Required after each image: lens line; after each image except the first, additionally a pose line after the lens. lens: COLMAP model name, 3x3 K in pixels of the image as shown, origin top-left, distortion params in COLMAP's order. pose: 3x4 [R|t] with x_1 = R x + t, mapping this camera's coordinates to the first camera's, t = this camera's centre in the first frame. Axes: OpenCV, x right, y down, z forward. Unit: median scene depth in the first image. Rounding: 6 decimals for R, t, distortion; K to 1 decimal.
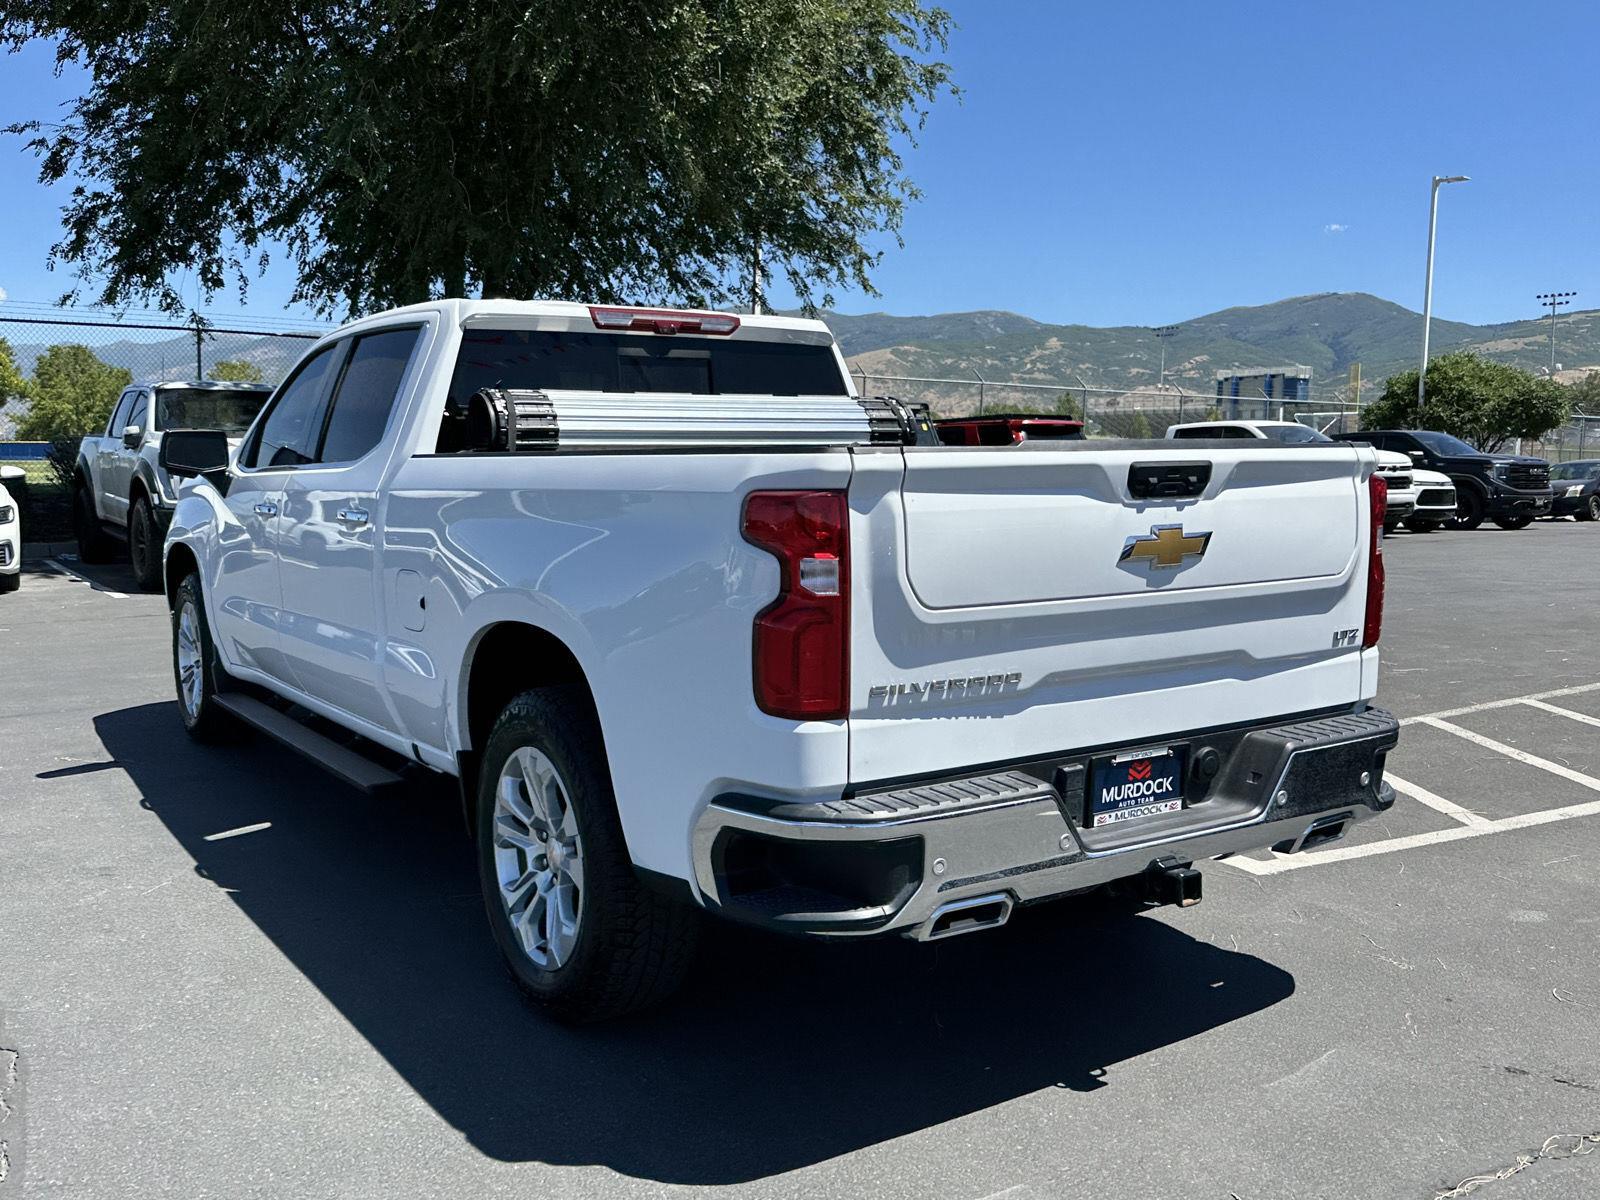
lens RADIAL K [[1412.6, 0, 813.5], [0, 1412.6, 608.9], [0, 0, 1]] dist [0.161719, -0.342397]
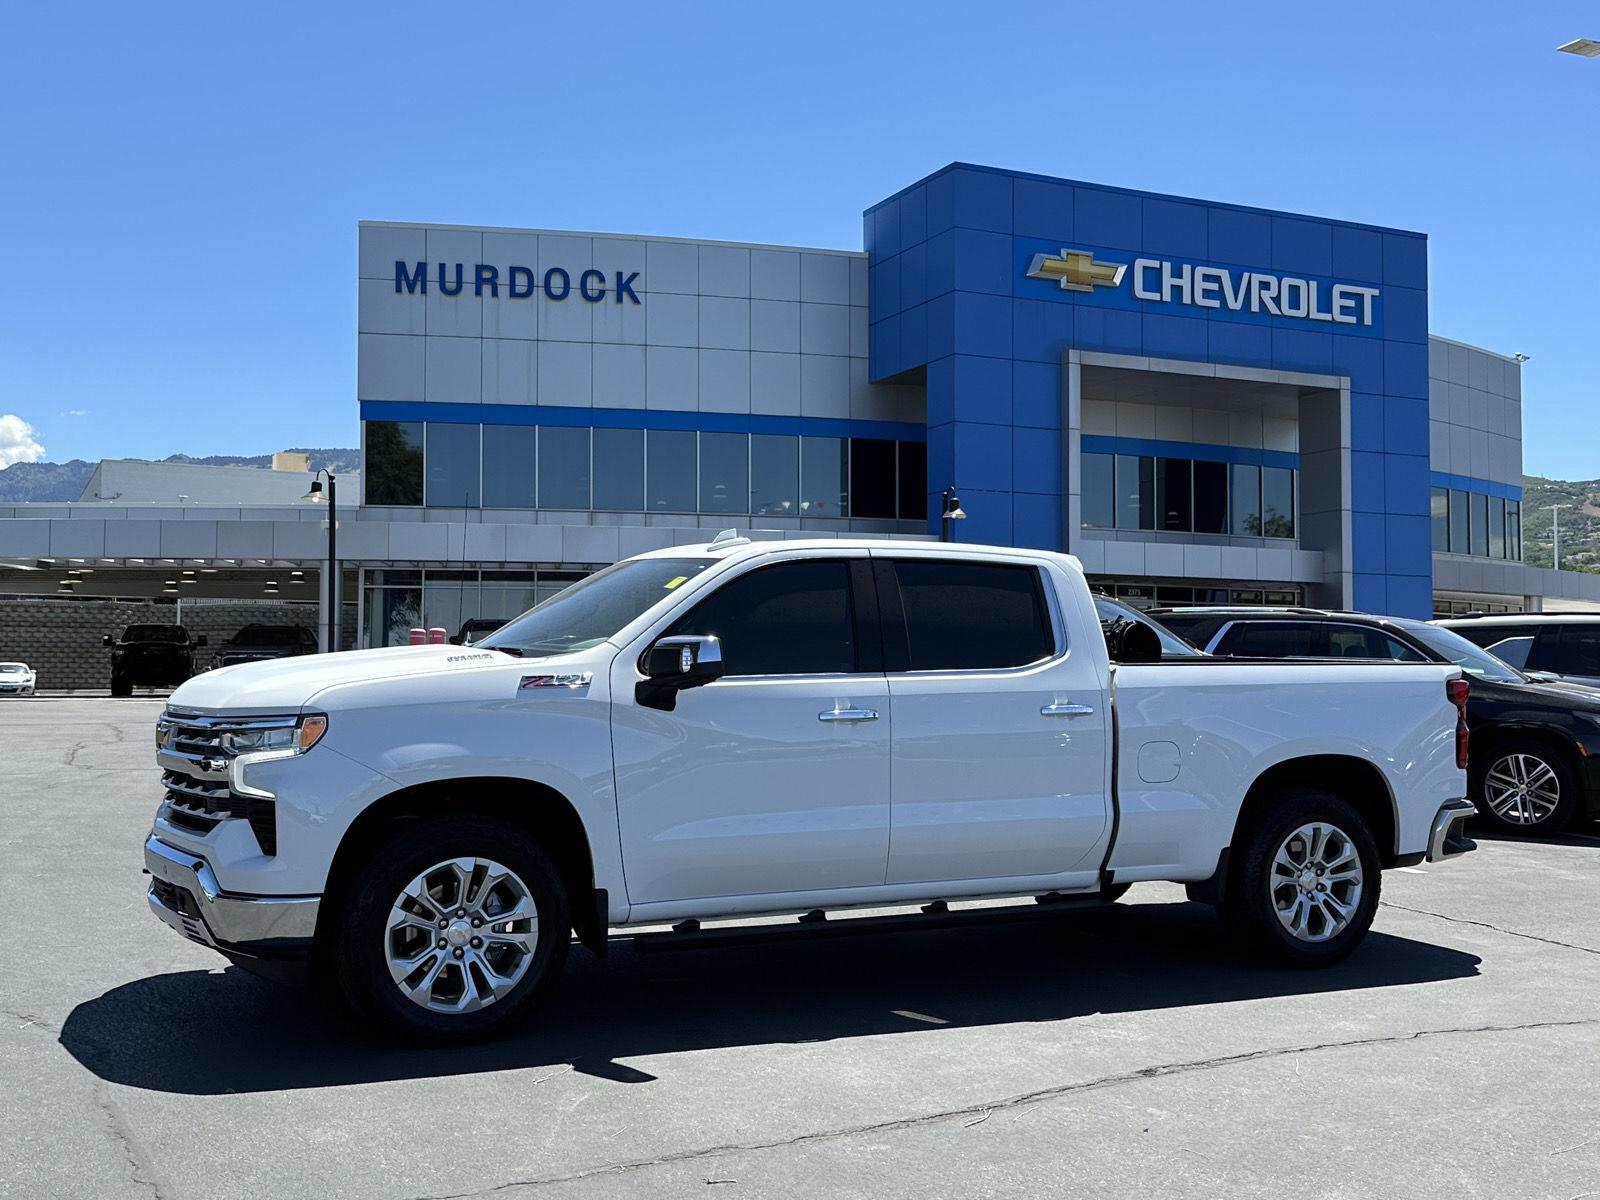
lens RADIAL K [[1672.5, 0, 809.3], [0, 1672.5, 604.2], [0, 0, 1]] dist [0.213268, -0.574691]
pose [[0.128848, 0.023706, 0.991381, -0.451630], [0.097572, 0.994560, -0.036464, -0.029963], [-0.986853, 0.101429, 0.125834, 0.244916]]
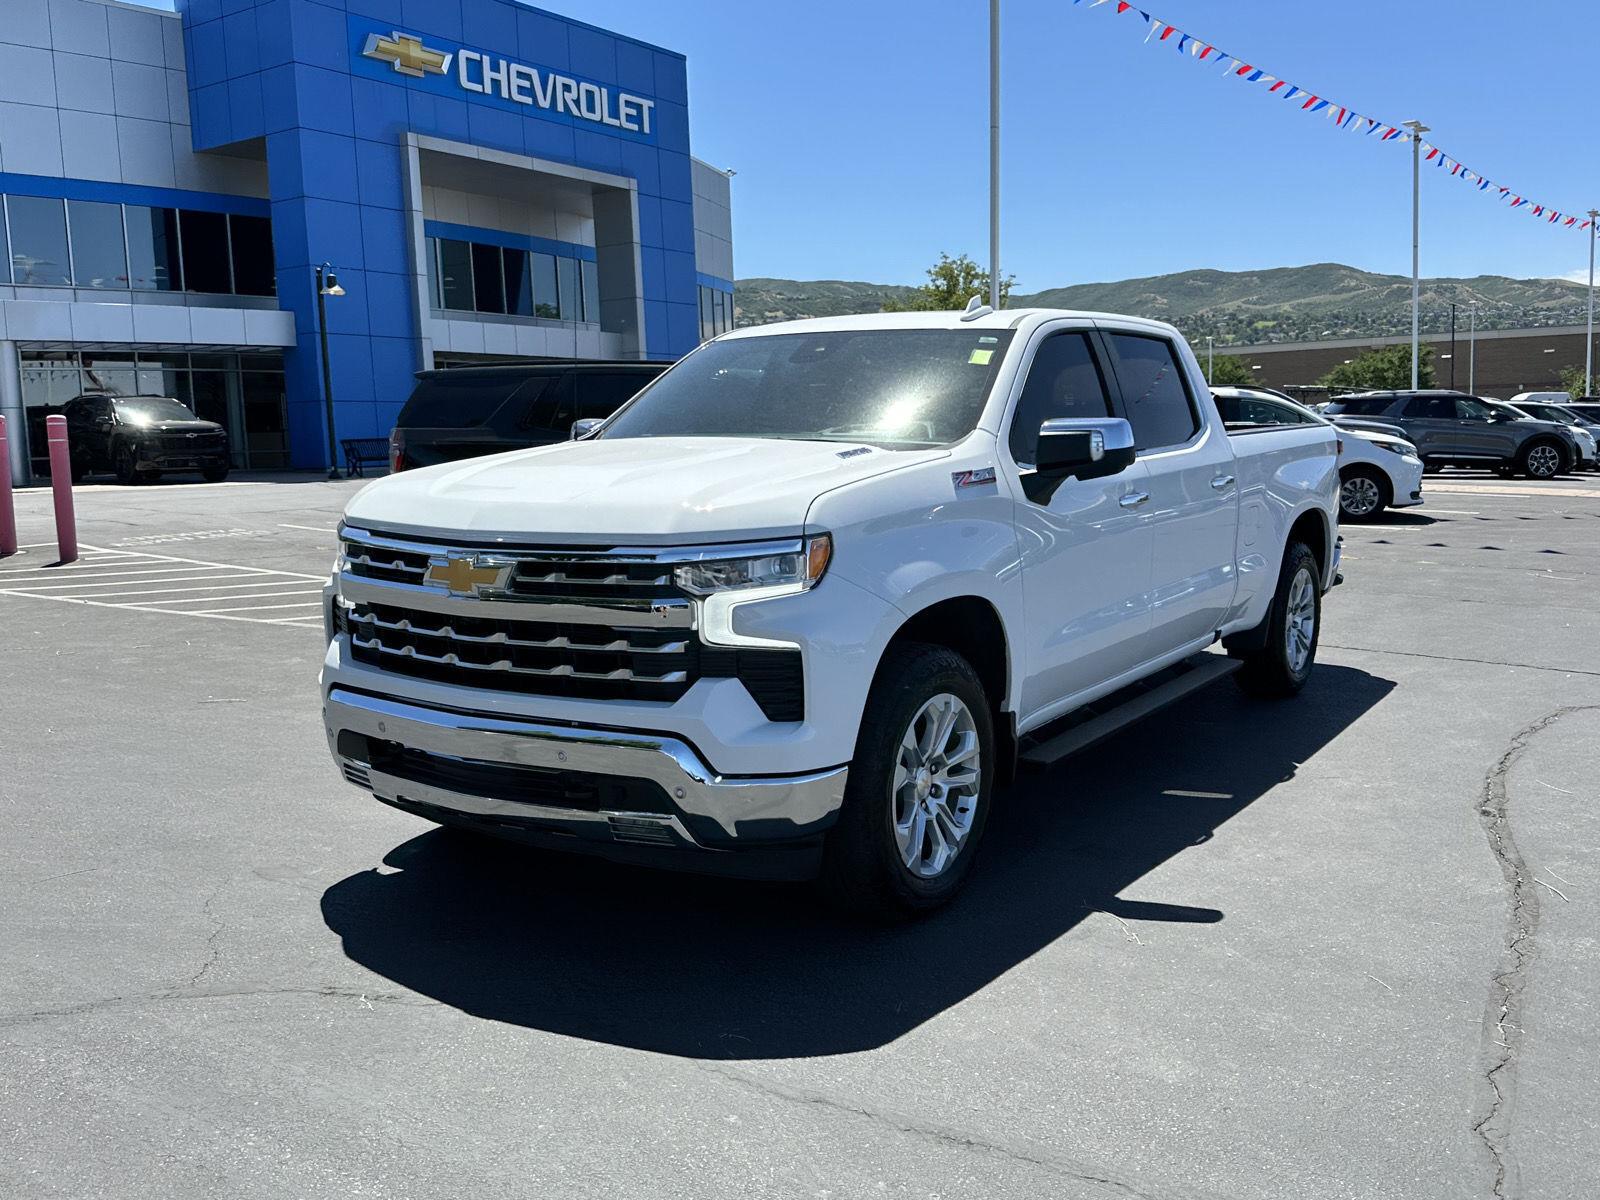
lens RADIAL K [[1412.6, 0, 813.5], [0, 1412.6, 608.9], [0, 0, 1]] dist [0.161719, -0.342397]
pose [[-0.388209, -0.121354, 0.913546, -0.338817], [0.113587, 0.977433, 0.178109, -0.054496], [-0.914545, 0.172911, -0.365664, 0.444776]]
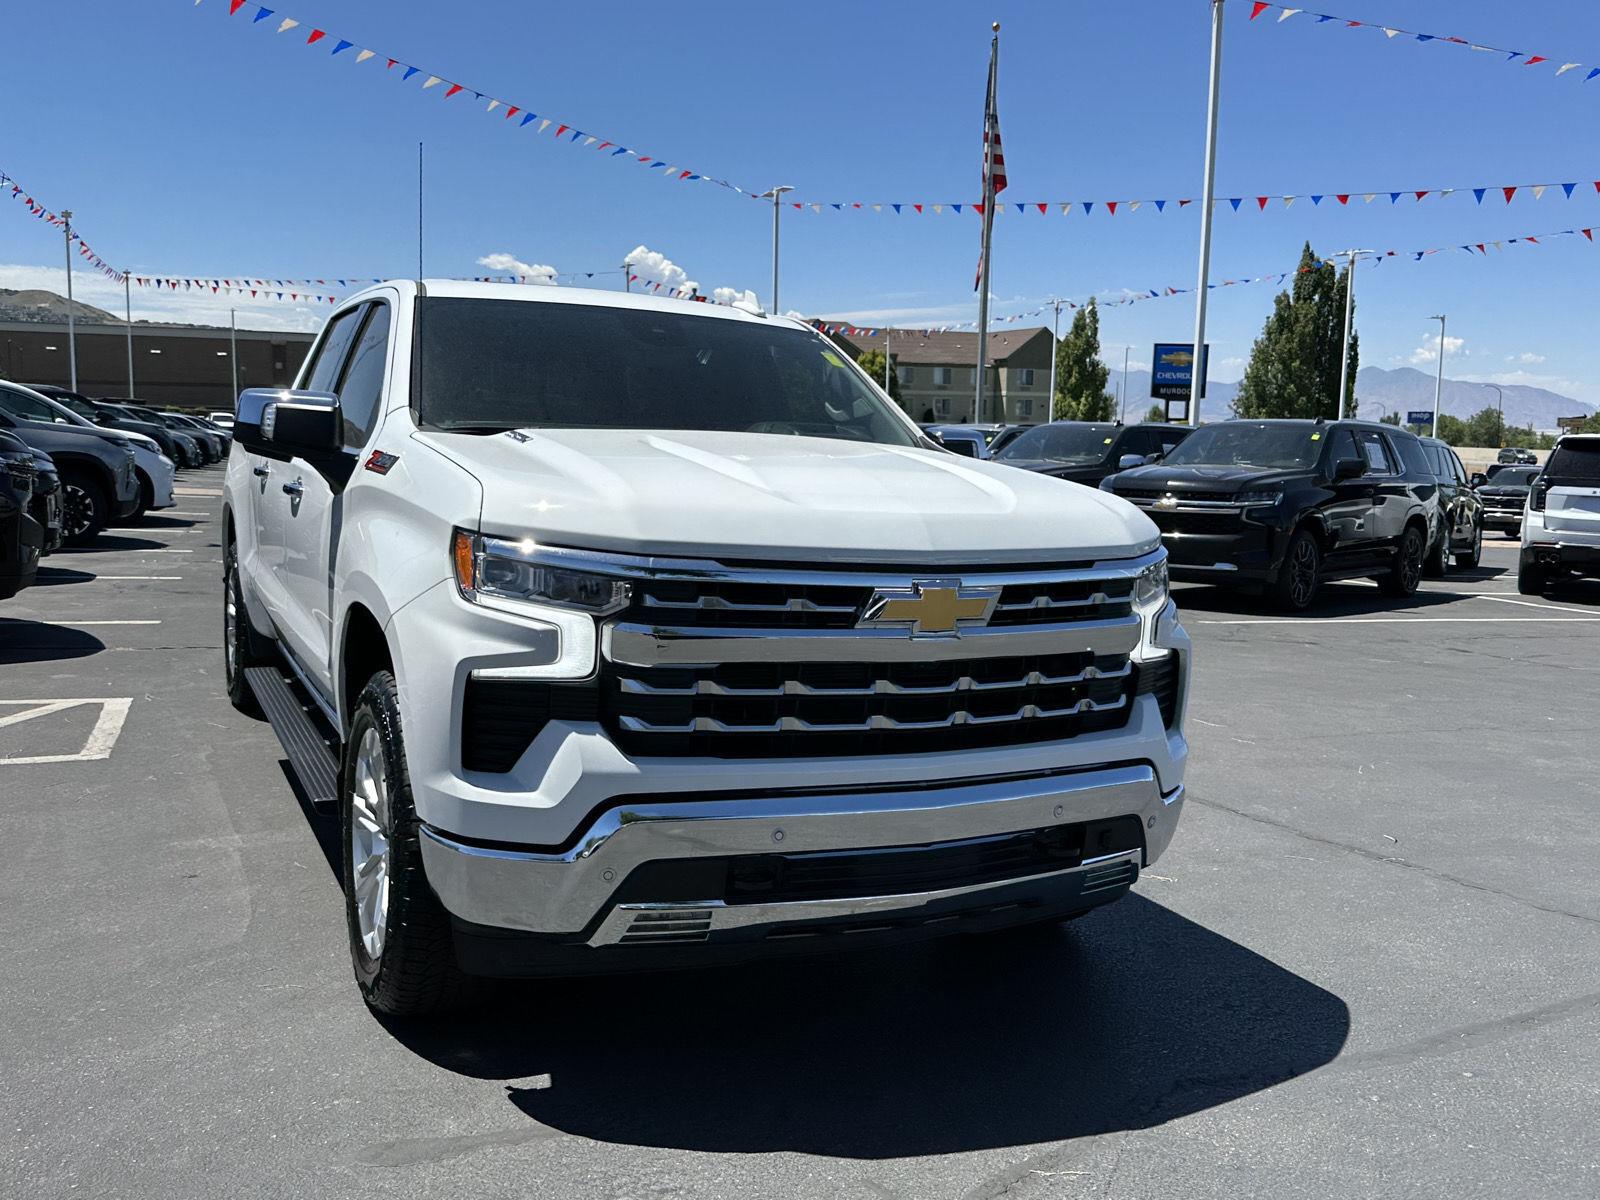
lens RADIAL K [[1412.6, 0, 813.5], [0, 1412.6, 608.9], [0, 0, 1]] dist [0.161719, -0.342397]
pose [[-0.991016, -0.056225, 0.121351, -0.140760], [-0.027307, 0.973292, 0.227942, -0.063986], [-0.130926, 0.222580, -0.966083, 0.567311]]
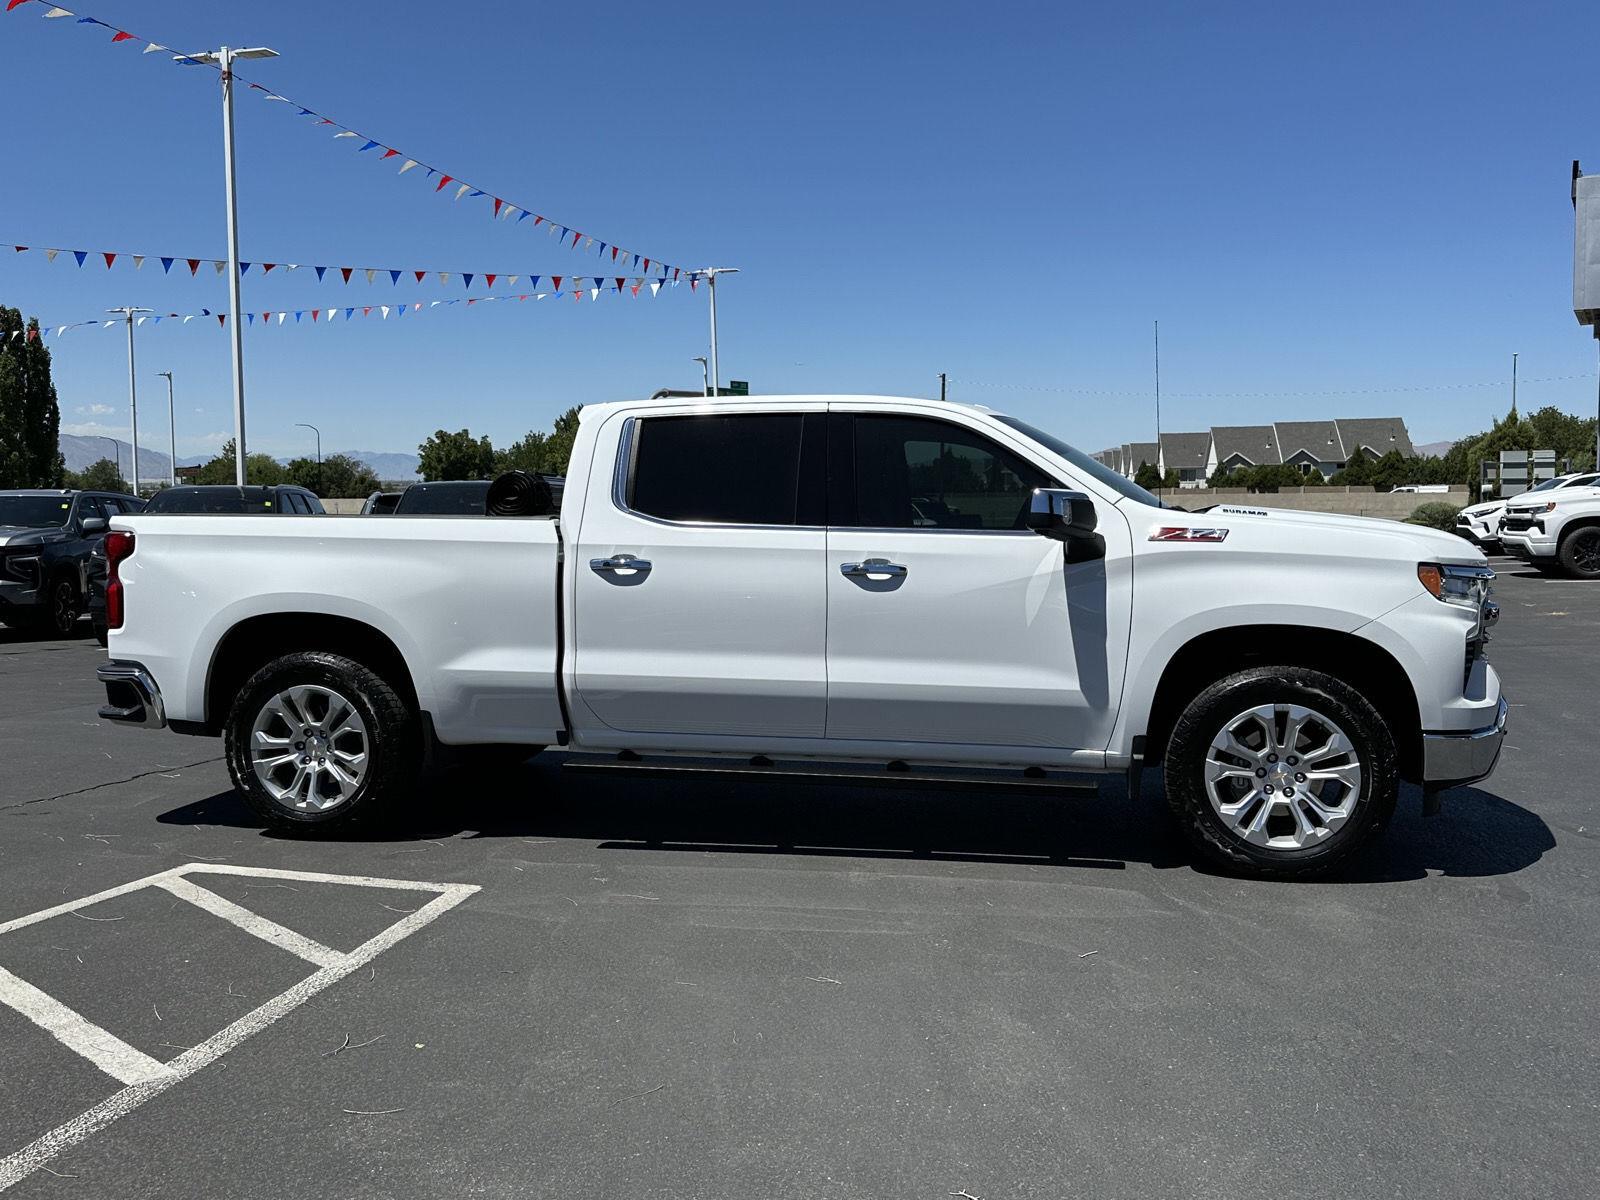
lens RADIAL K [[1406.5, 0, 812.0], [0, 1406.5, 587.7], [0, 0, 1]] dist [0.168195, -0.336250]
pose [[-0.703469, 0.041001, -0.709543, 0.198836], [-0.073809, 0.988722, 0.130311, -0.058839], [0.706883, 0.144040, -0.692509, 0.529559]]
